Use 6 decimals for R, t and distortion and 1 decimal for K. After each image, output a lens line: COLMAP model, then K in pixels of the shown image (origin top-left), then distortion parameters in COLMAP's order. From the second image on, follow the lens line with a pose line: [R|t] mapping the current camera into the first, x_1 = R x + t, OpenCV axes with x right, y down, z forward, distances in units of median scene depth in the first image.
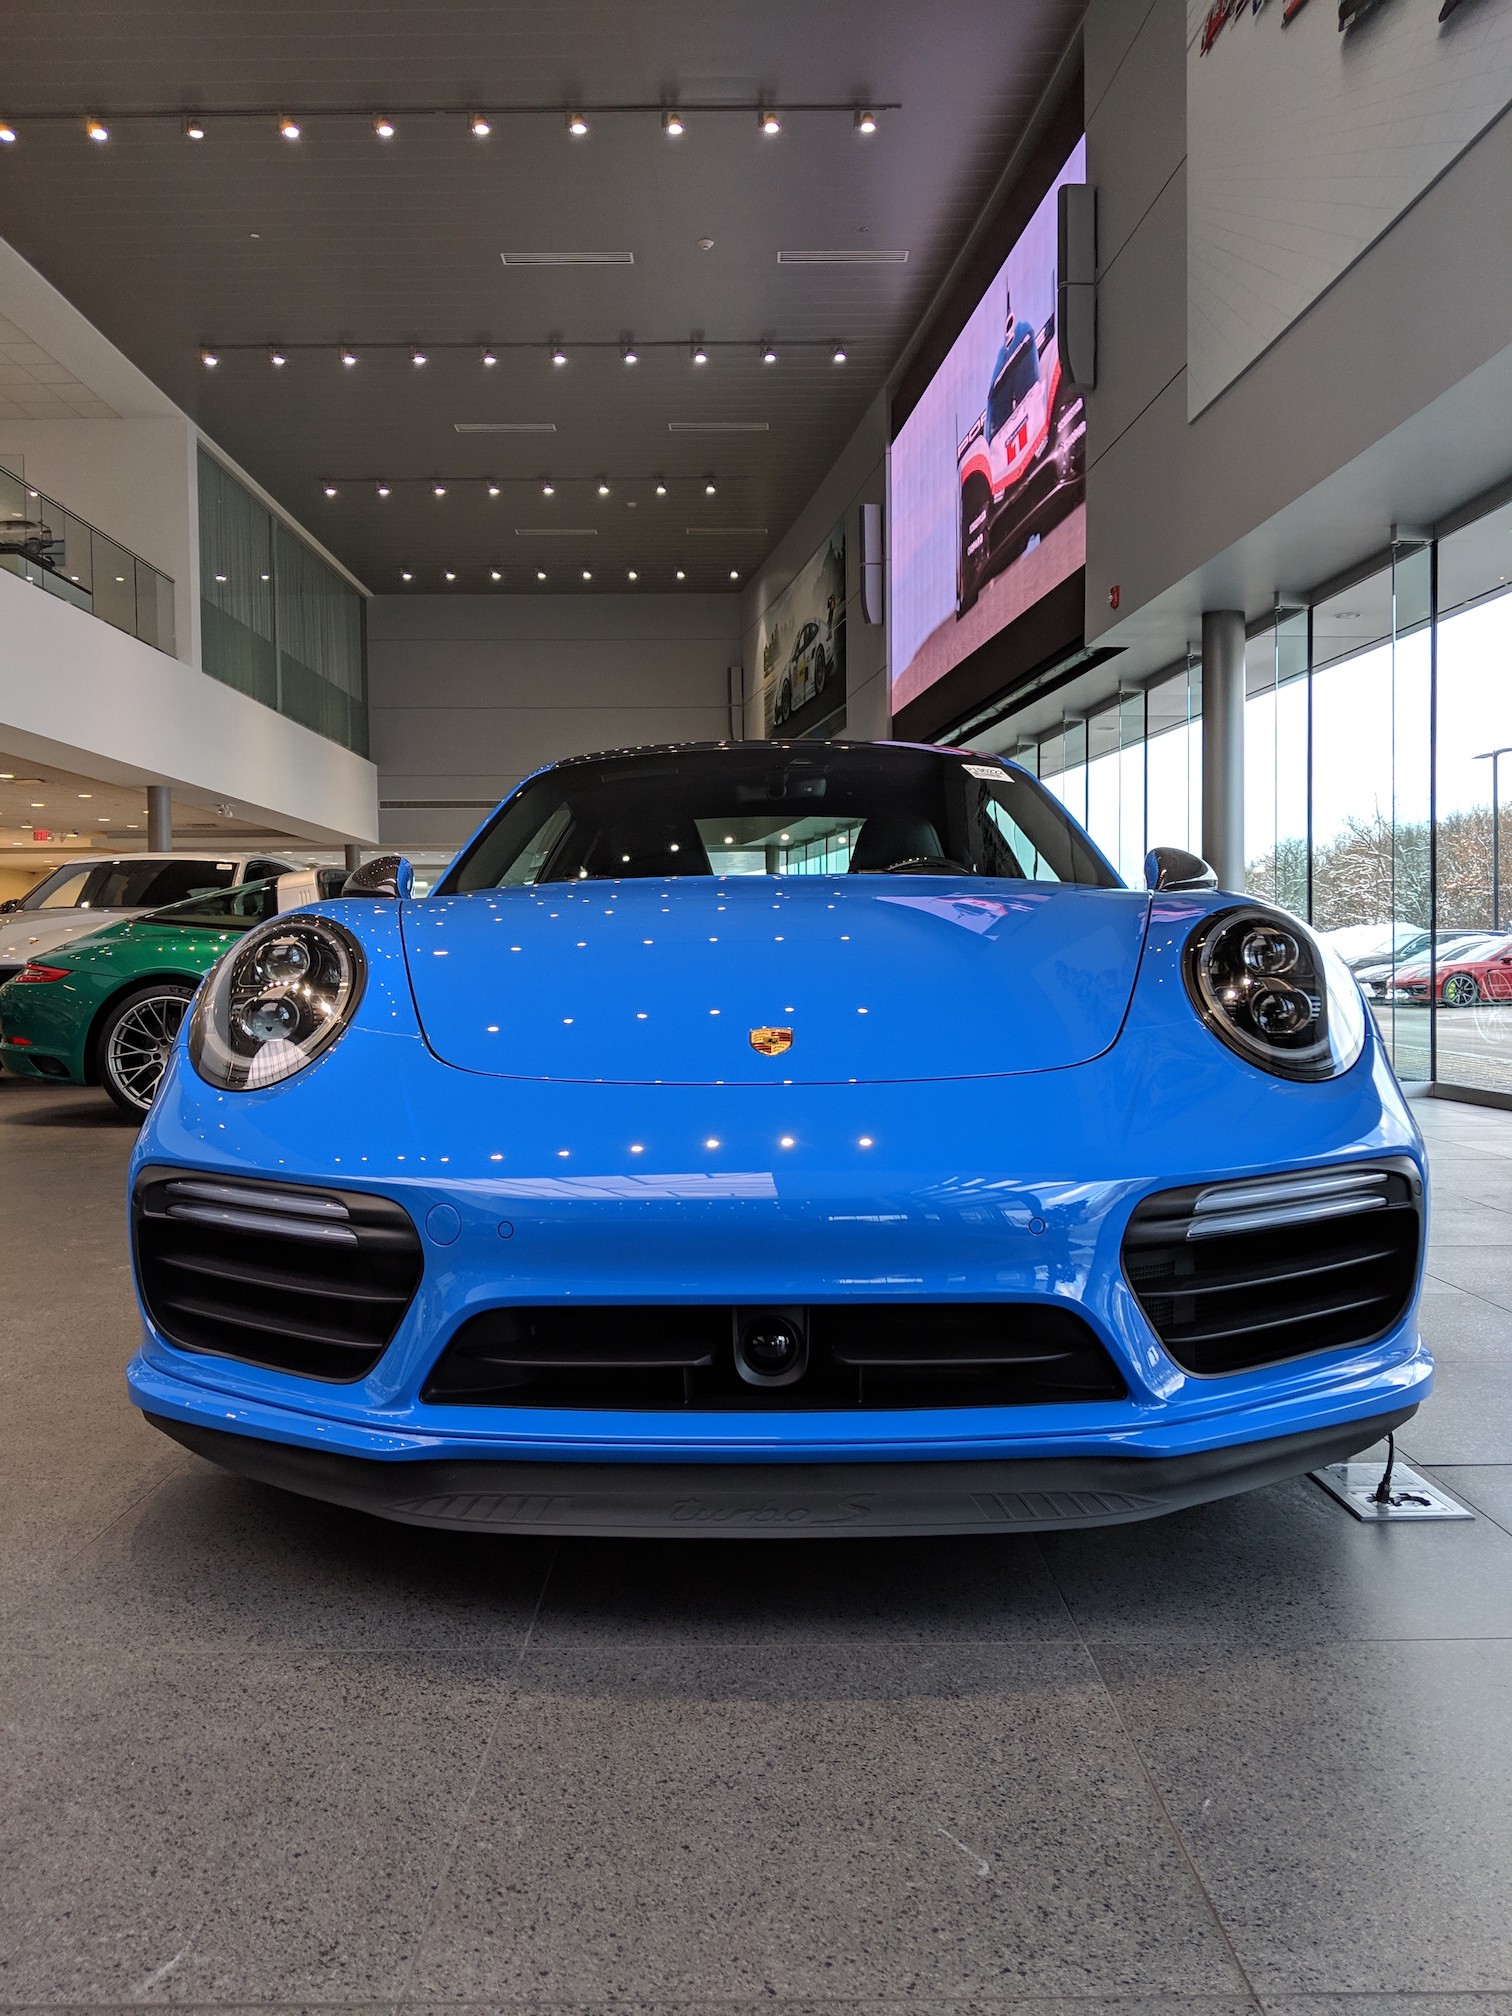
lens RADIAL K [[1575.1, 0, 852.2], [0, 1575.1, 1006.7], [0, 0, 1]] dist [0.094559, -0.160502]
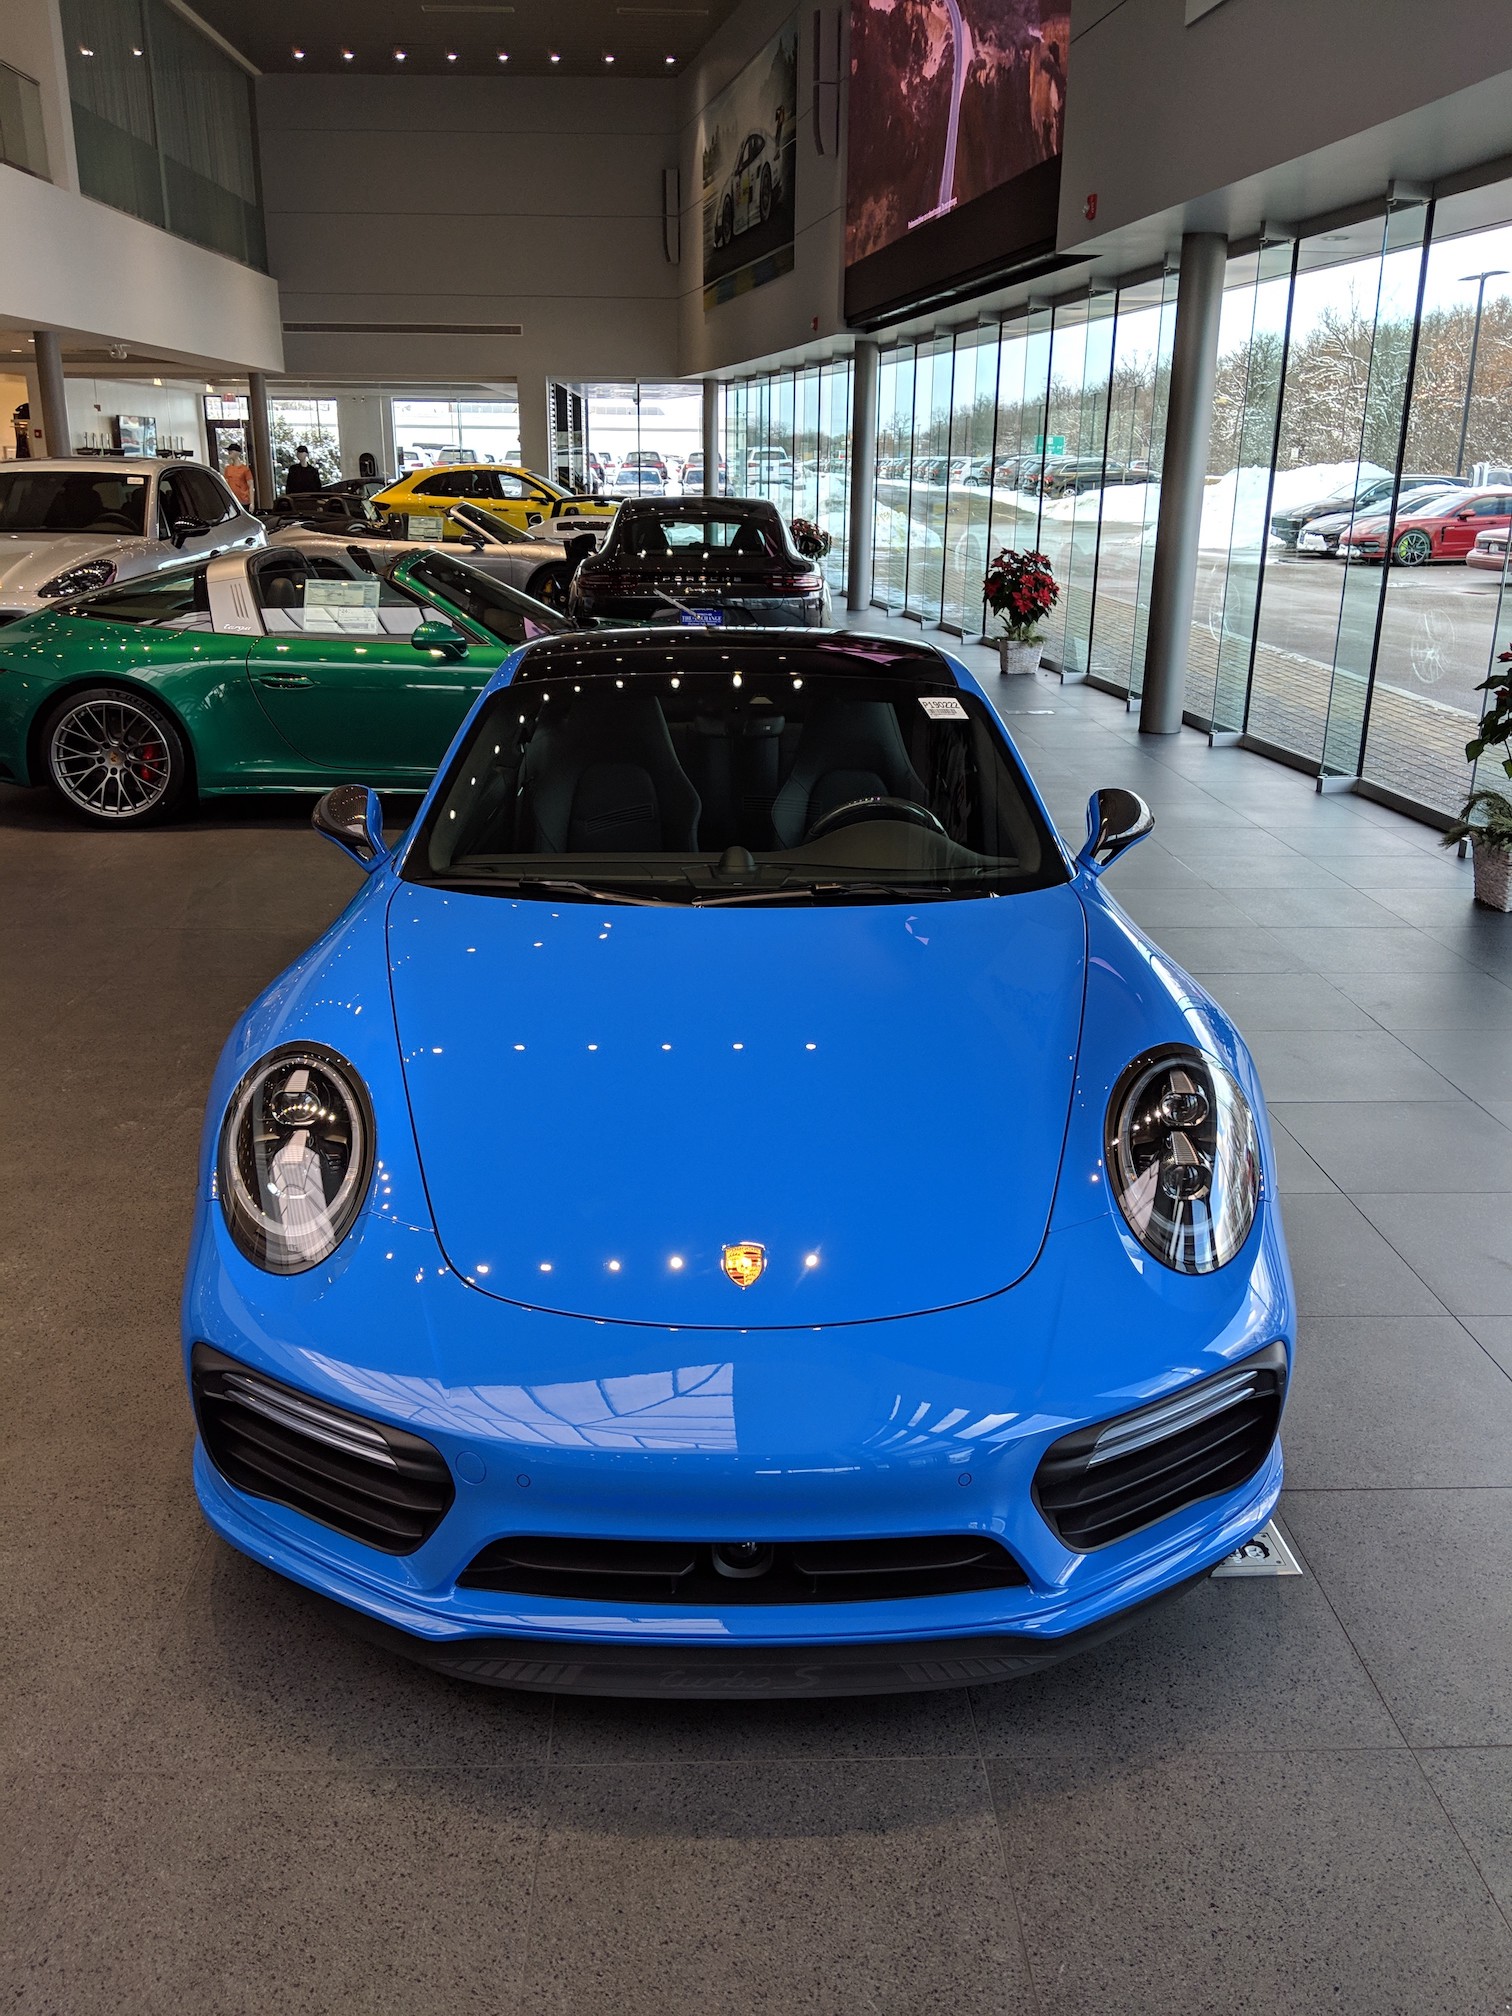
lens RADIAL K [[1617.5, 0, 845.7], [0, 1617.5, 905.2], [0, 0, 1]] dist [0.048066, -0.069539]
pose [[0.998921, 0.021043, 0.041397, -0.010065], [-0.031883, 0.958913, 0.281902, -0.184262], [-0.033764, -0.282918, 0.958550, -0.020155]]
